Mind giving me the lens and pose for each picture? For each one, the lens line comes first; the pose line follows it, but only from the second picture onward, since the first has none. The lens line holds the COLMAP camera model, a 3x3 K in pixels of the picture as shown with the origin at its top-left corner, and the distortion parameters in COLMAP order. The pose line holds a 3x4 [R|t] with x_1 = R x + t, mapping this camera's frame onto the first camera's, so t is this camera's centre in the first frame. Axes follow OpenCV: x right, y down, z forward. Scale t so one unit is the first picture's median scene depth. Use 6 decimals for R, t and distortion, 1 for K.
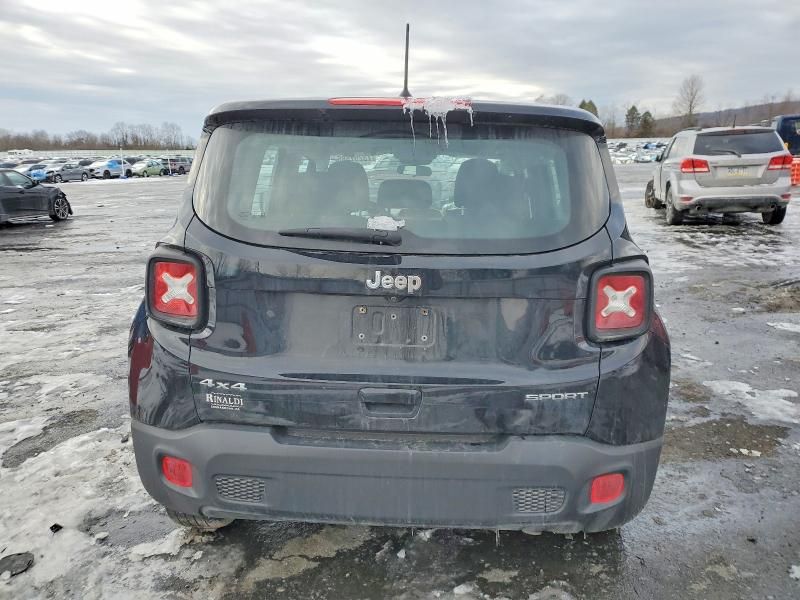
lens RADIAL K [[665.0, 0, 400.0], [0, 665.0, 300.0], [0, 0, 1]] dist [0.011373, 0.004652]
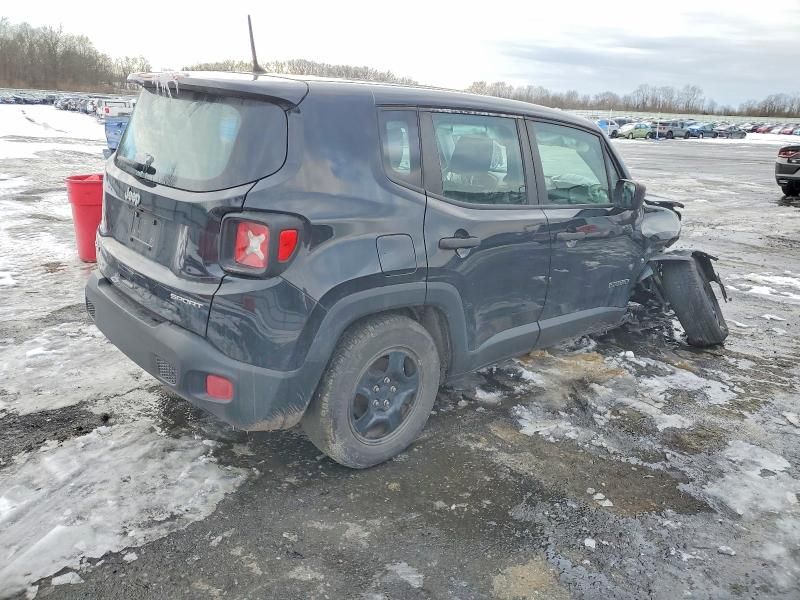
lens RADIAL K [[665.0, 0, 400.0], [0, 665.0, 300.0], [0, 0, 1]] dist [0.011373, 0.004652]
pose [[0.672318, 0.242789, -0.699315, 0.154719], [-0.205234, 0.968787, 0.139034, -0.013740], [0.711243, 0.050048, 0.701162, 0.039361]]
